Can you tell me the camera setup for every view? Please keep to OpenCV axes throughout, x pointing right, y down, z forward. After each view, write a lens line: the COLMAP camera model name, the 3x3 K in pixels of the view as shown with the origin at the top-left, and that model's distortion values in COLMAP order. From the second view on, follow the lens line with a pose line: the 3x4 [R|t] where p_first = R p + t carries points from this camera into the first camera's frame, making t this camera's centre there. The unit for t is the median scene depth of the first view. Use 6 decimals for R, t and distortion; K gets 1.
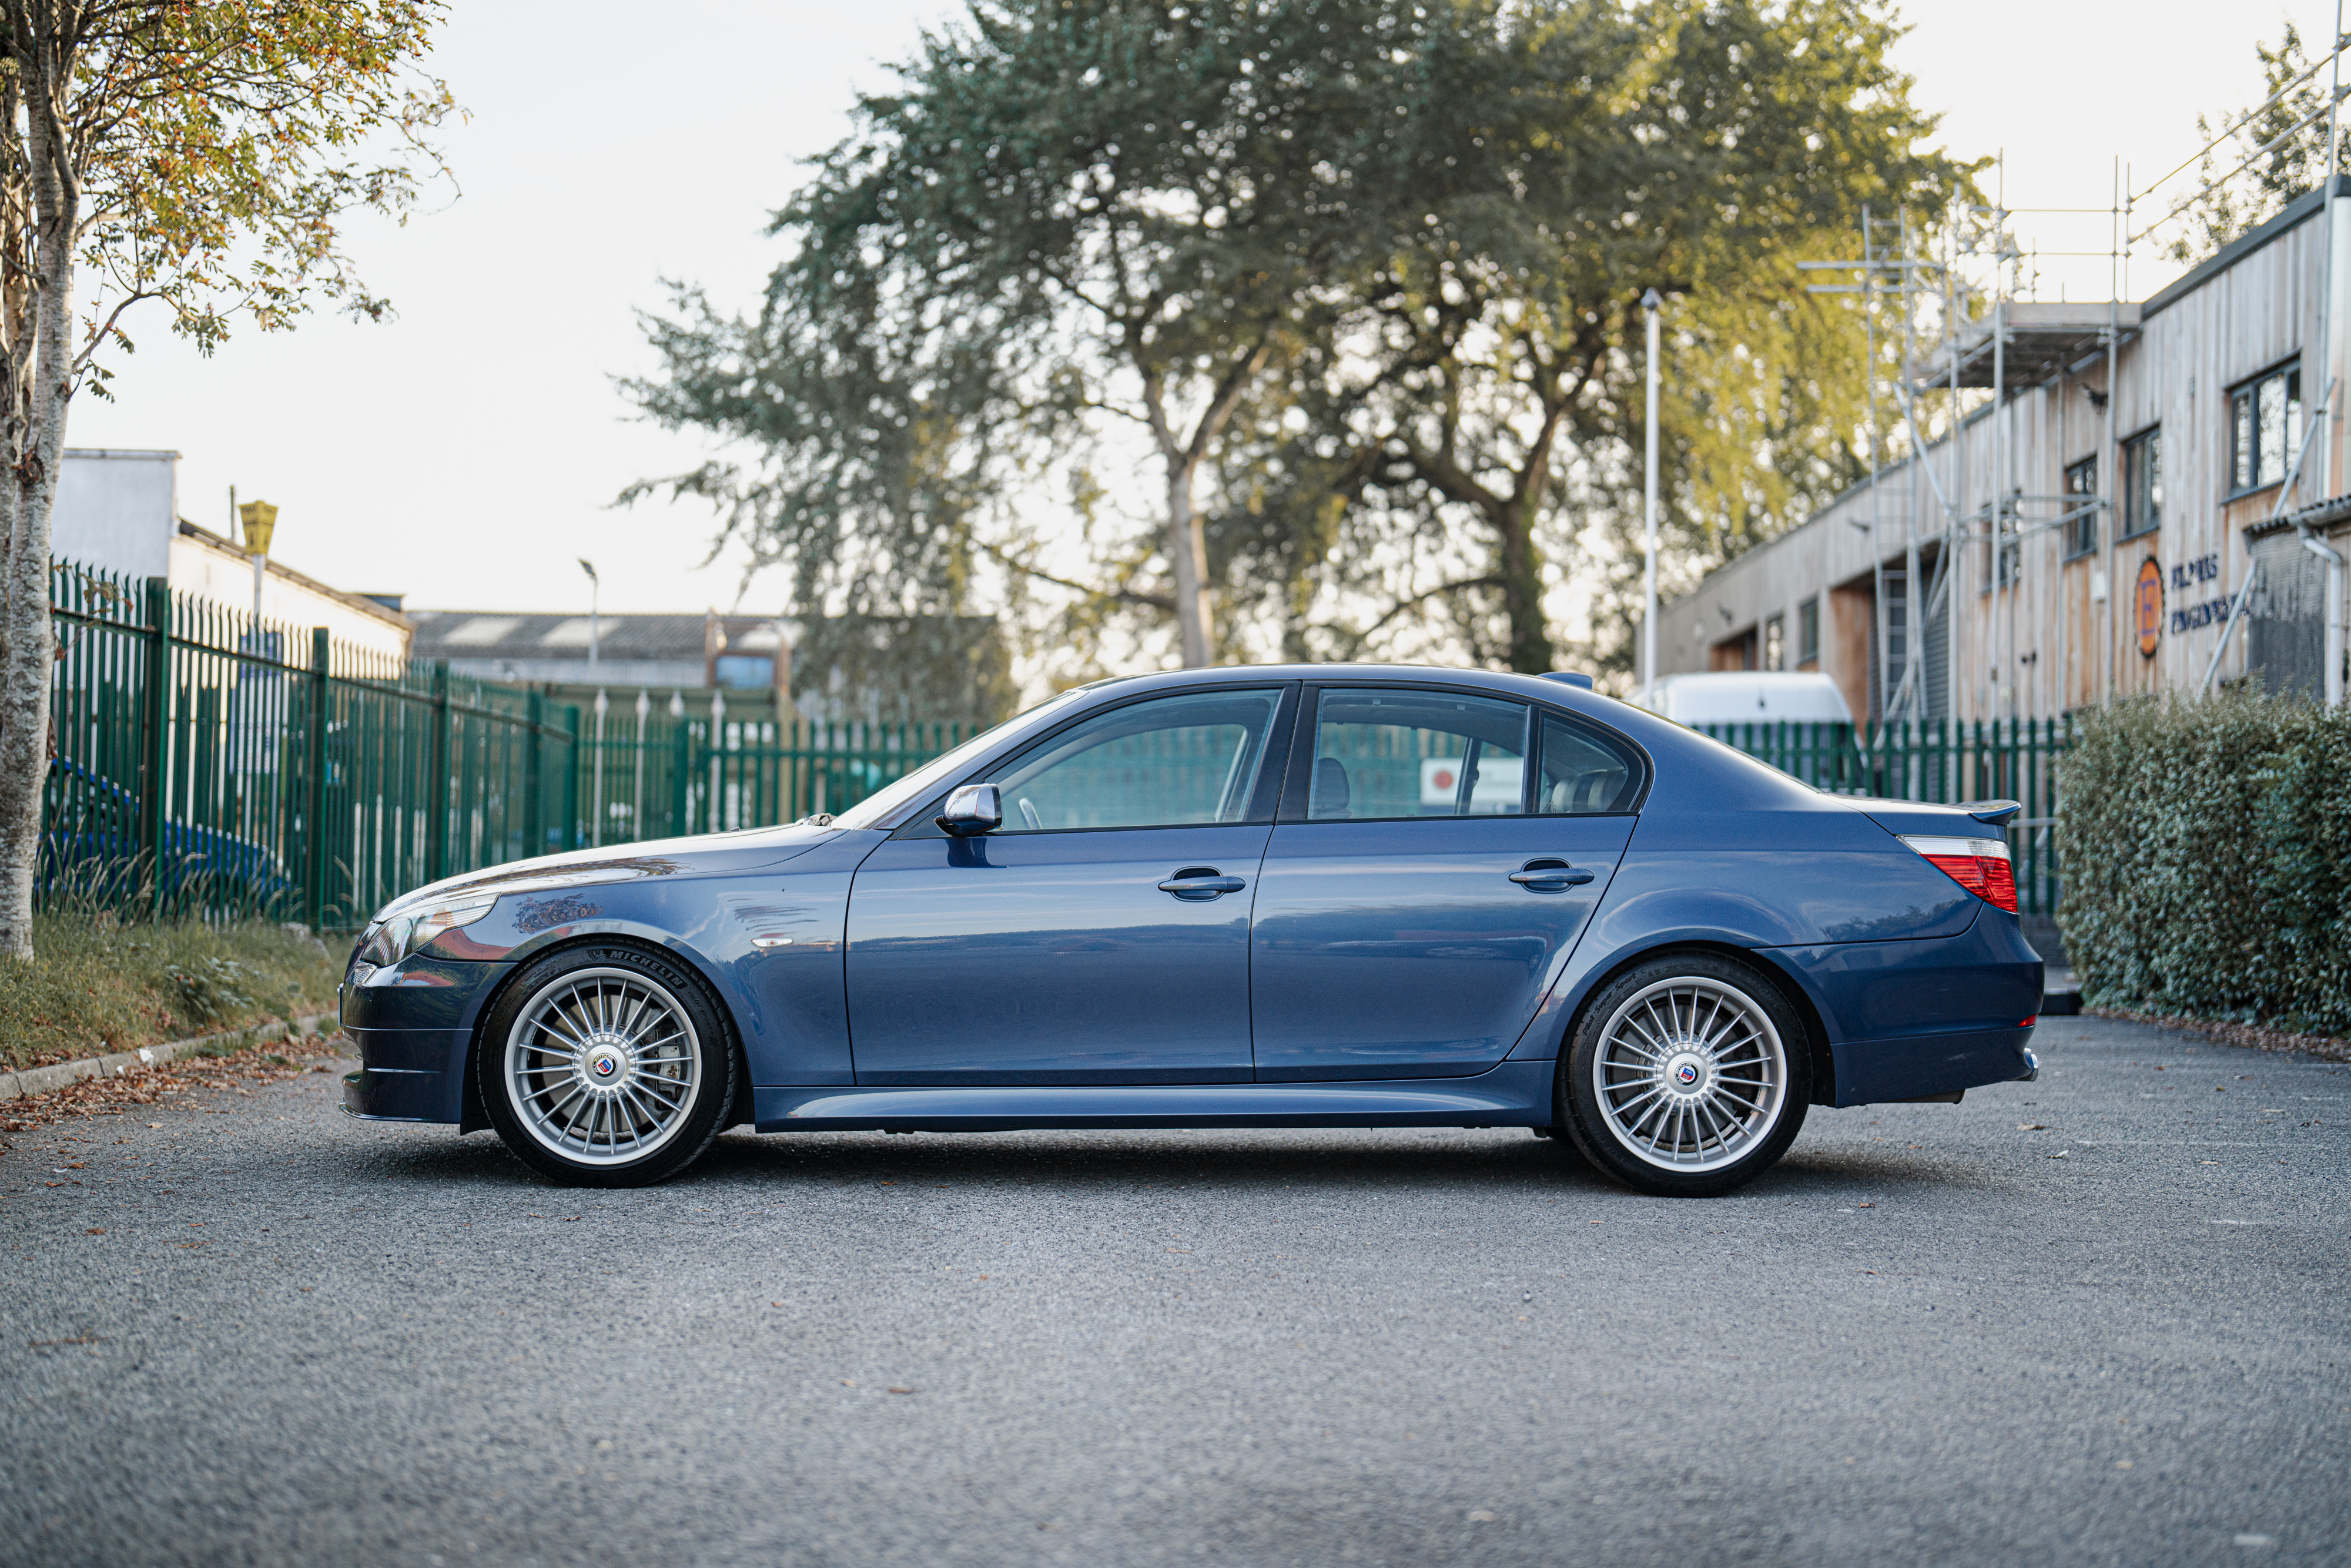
lens RADIAL K [[3500.8, 0, 1207.0], [0, 3500.8, 774.4], [0, 0, 1]] dist [-0.040559, 0.096367]
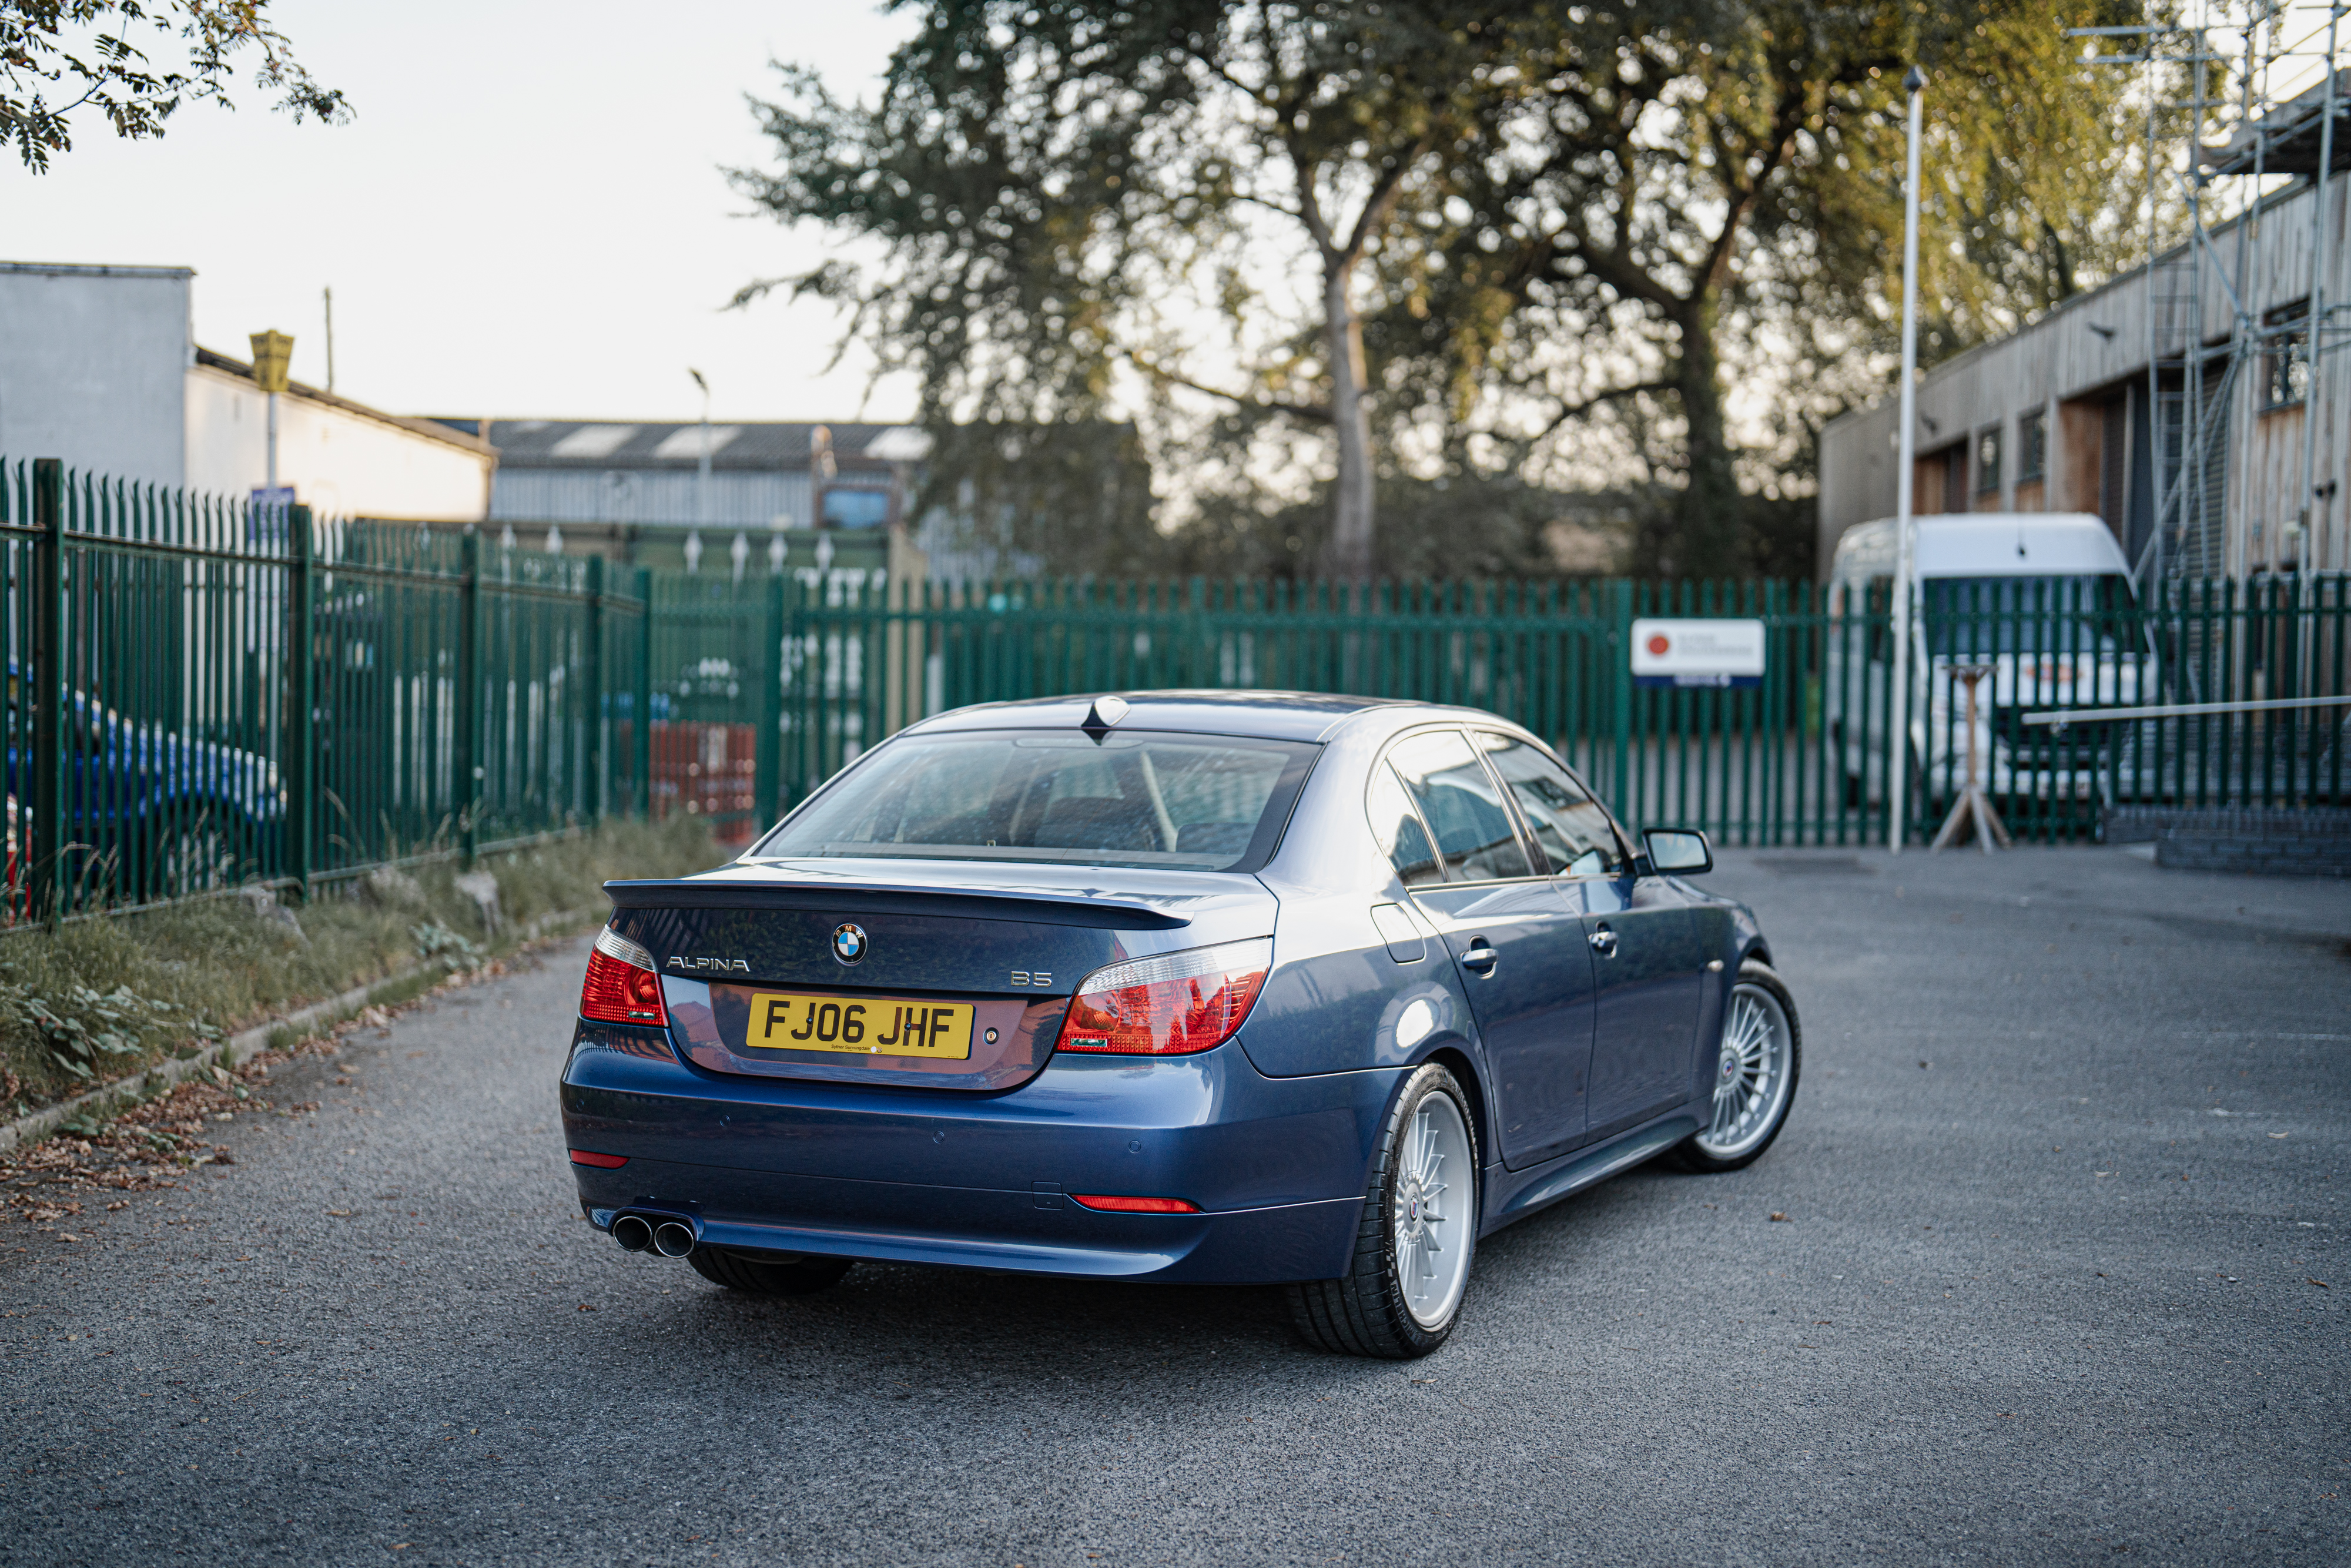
lens RADIAL K [[3479.3, 0, 1187.7], [0, 3479.3, 793.1], [0, 0, 1]] dist [-0.119027, 1.110171]
pose [[0.998975, 0.002134, -0.045217, -0.005001], [0.000943, 0.997689, 0.067933, -0.011041], [0.045258, -0.067906, 0.996665, 0.077182]]
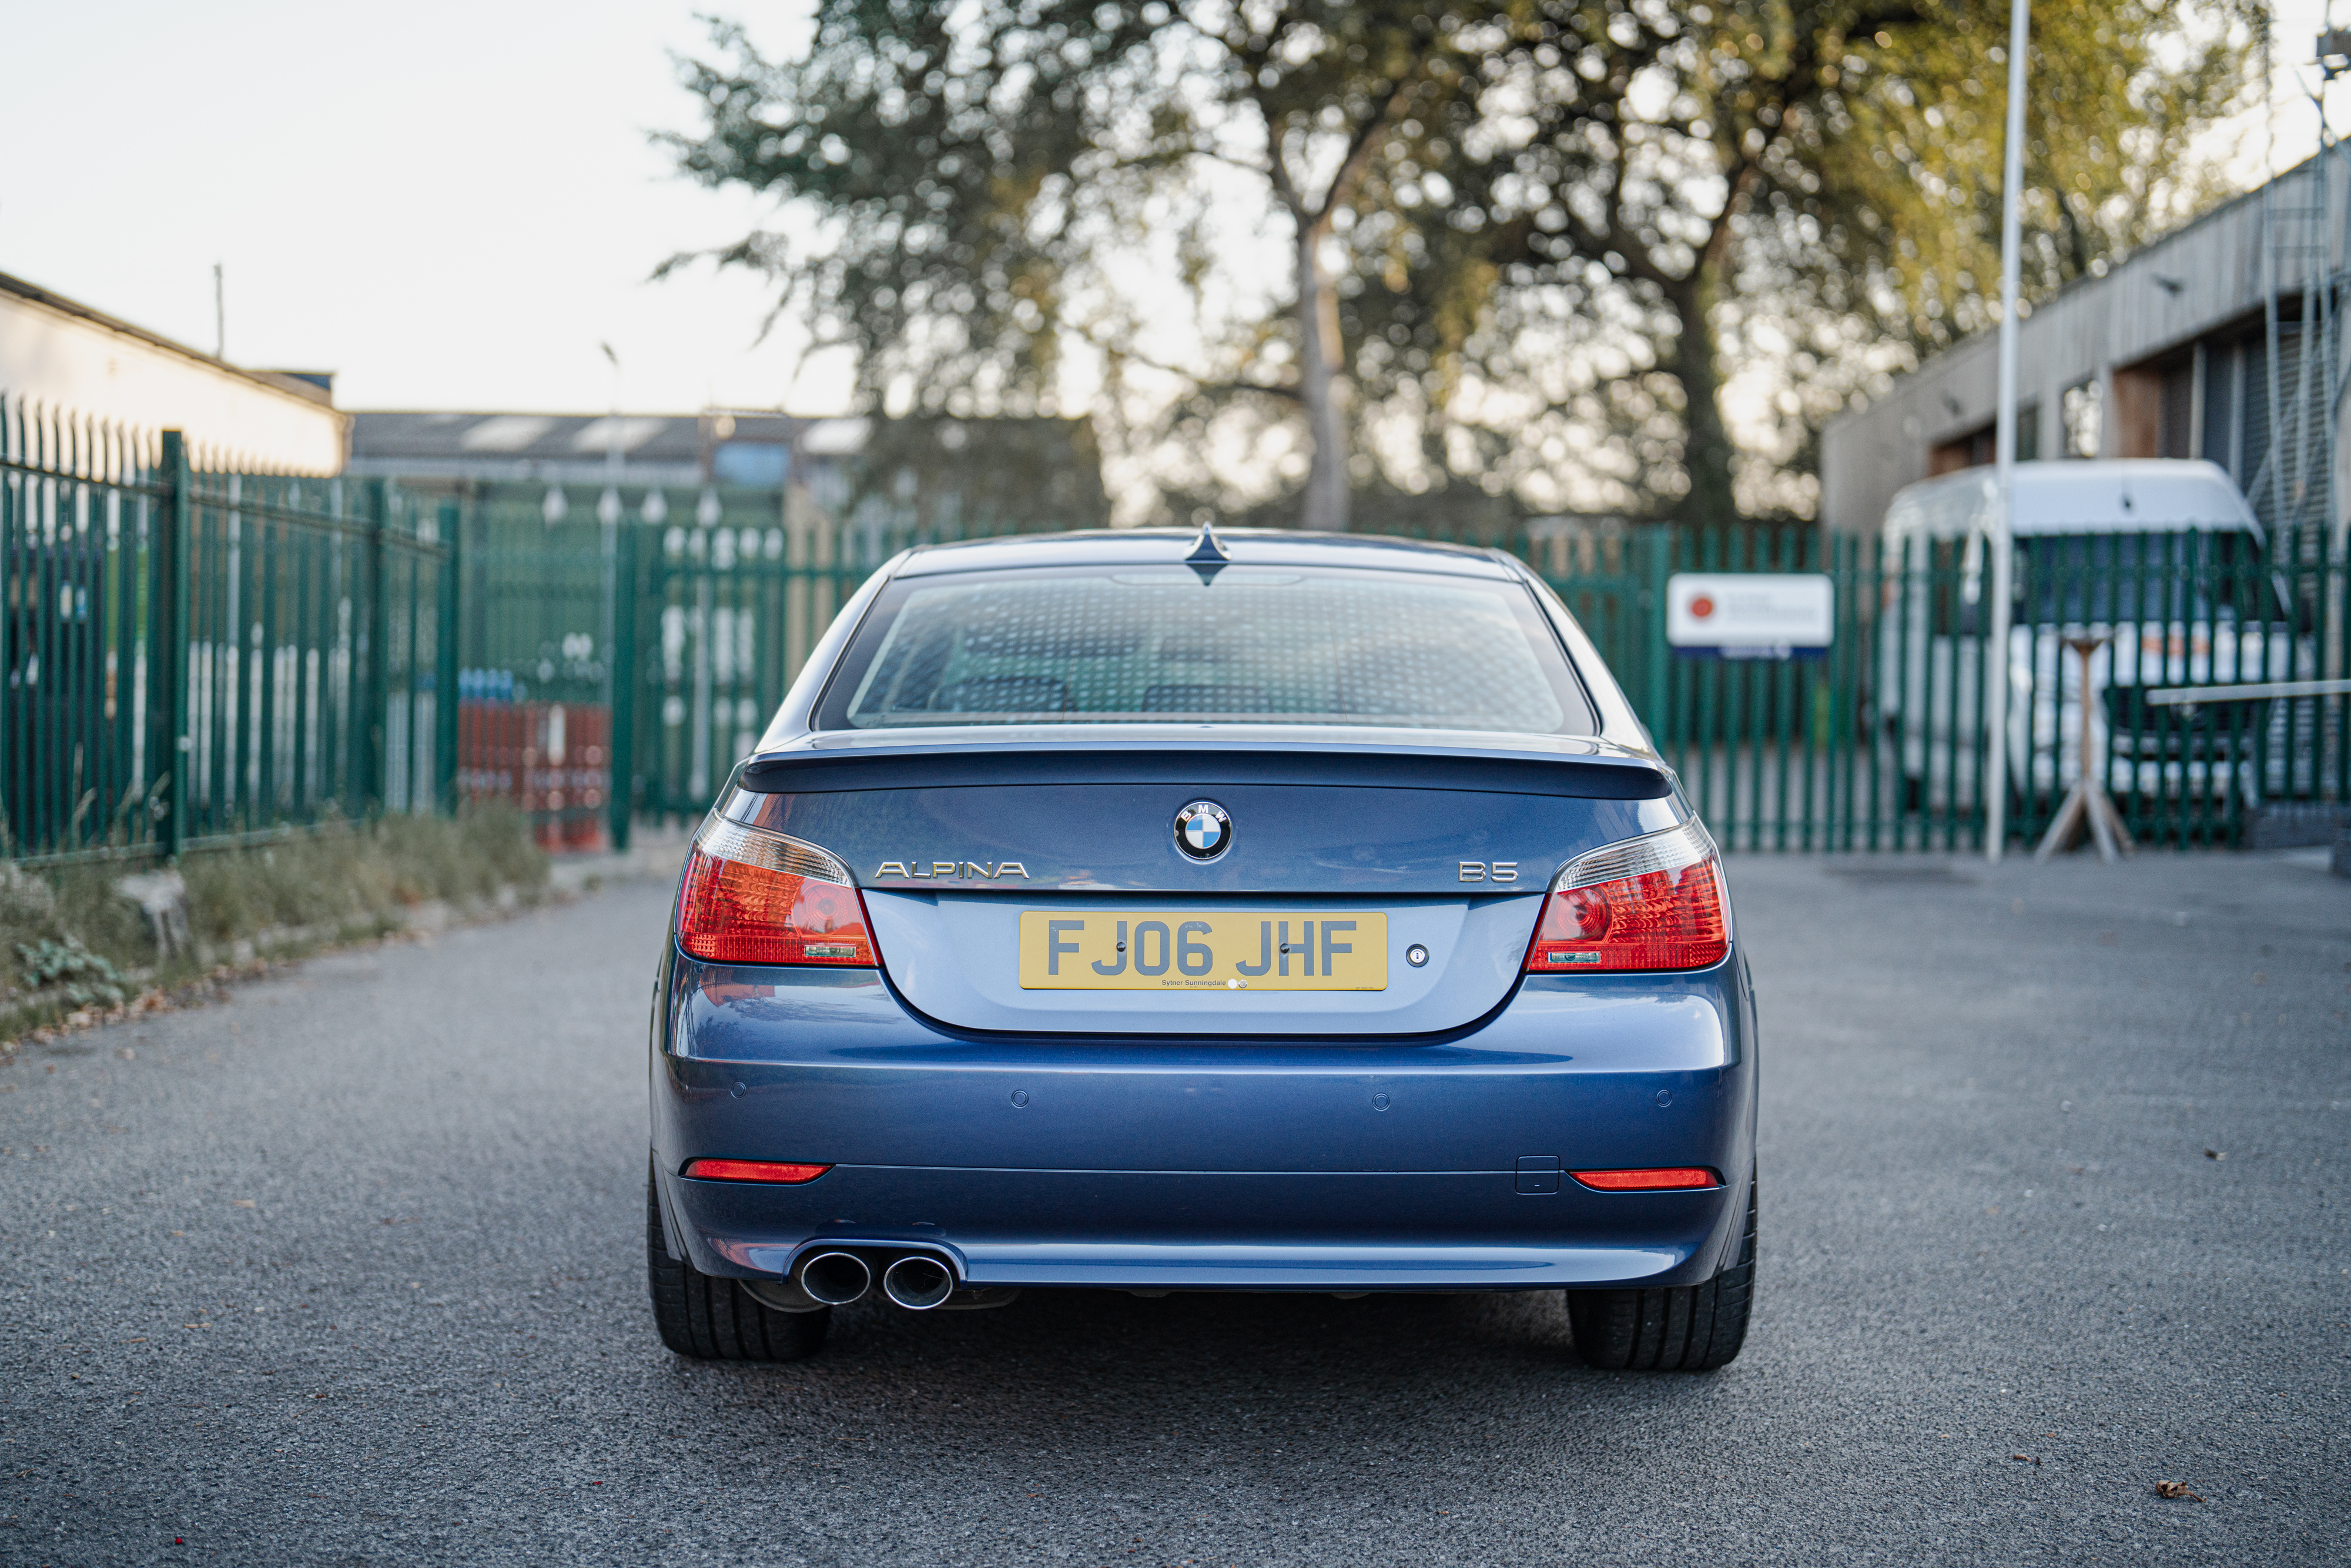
lens RADIAL K [[3447.4, 0, 1175.5], [0, 3447.4, 784.0], [0, 0, 1]] dist [-0.132921, 1.214826]
pose [[0.999209, 0.003536, -0.039608, -0.005819], [-0.001297, 0.998406, 0.056424, -0.001337], [0.039744, -0.056328, 0.997621, 0.161824]]
